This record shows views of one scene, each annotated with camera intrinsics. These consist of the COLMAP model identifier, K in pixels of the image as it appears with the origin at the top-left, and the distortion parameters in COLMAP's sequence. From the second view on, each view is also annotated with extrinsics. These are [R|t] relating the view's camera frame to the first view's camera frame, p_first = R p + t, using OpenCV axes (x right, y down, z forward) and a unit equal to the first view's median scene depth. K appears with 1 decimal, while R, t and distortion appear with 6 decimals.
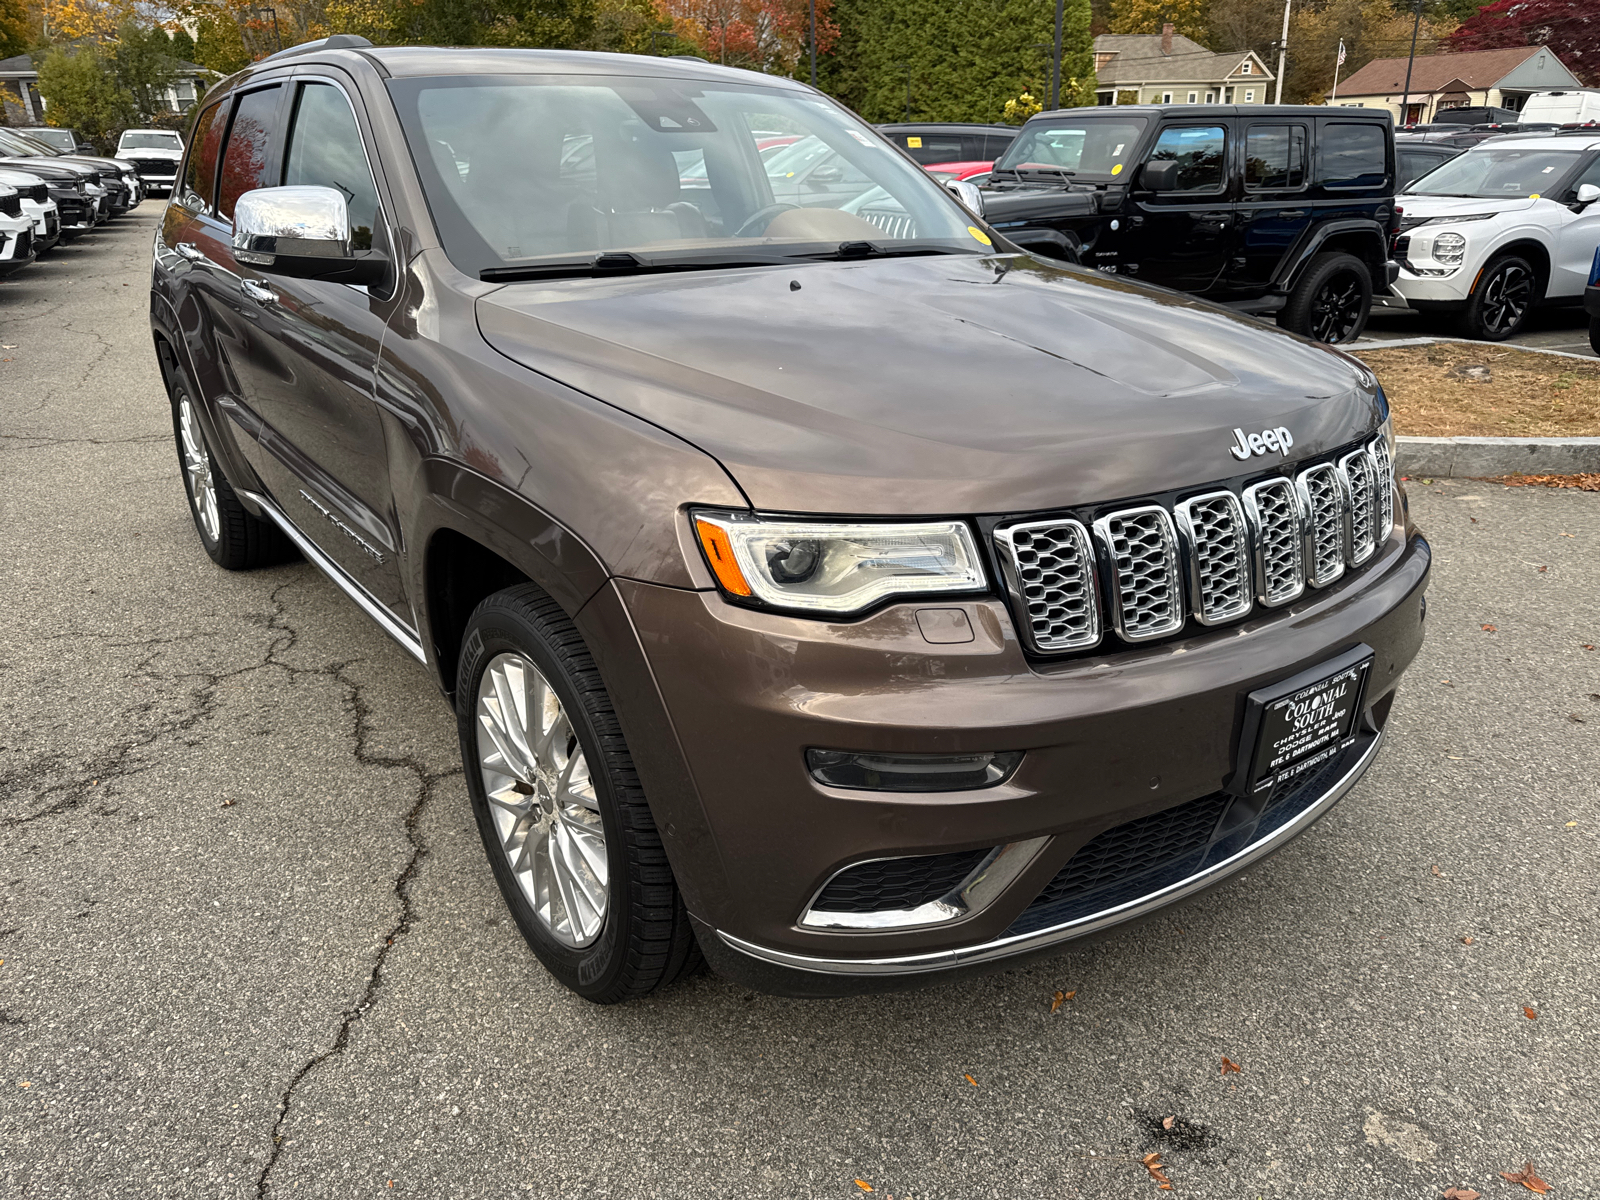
lens RADIAL K [[1123.8, 0, 777.7], [0, 1123.8, 594.2], [0, 0, 1]] dist [0.041238, -0.039960]
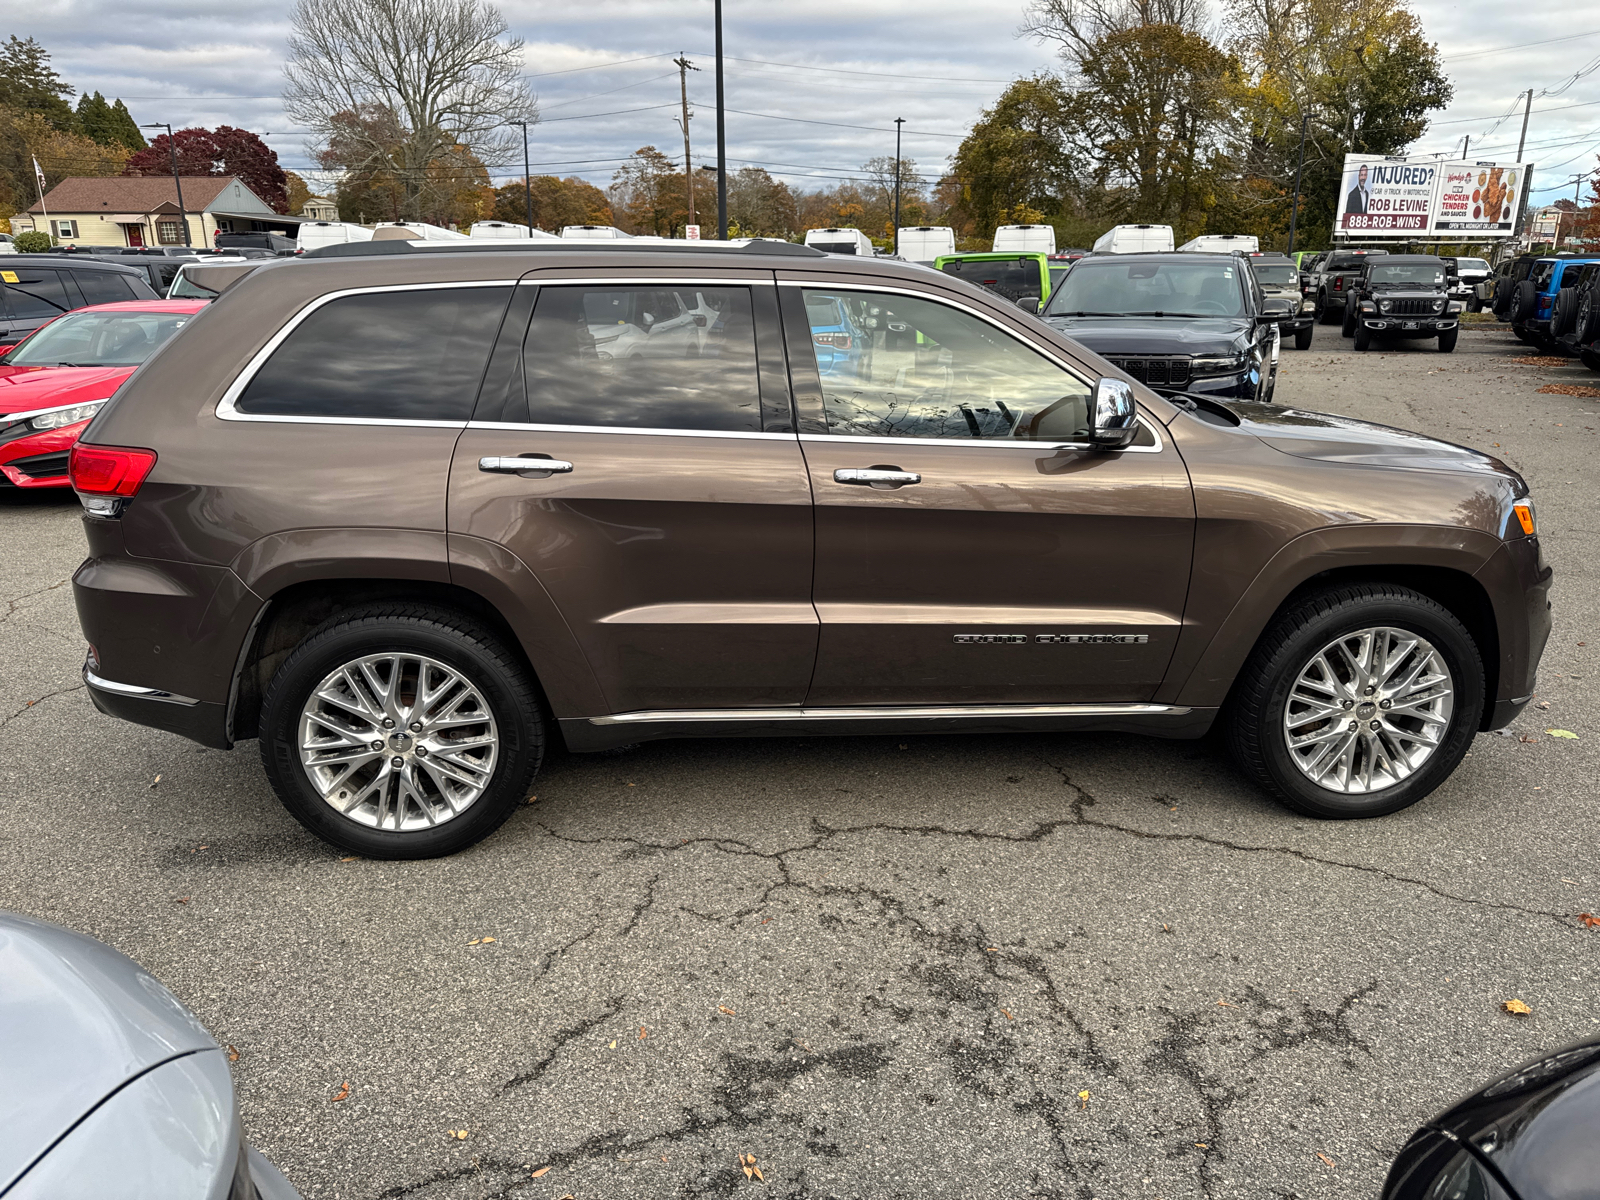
lens RADIAL K [[1123.8, 0, 777.7], [0, 1123.8, 594.2], [0, 0, 1]] dist [0.041238, -0.039960]
pose [[0.520154, -0.230222, 0.822459, -0.437451], [0.302059, 0.950336, 0.074984, -0.082728], [-0.798875, 0.209428, 0.563861, 0.150132]]
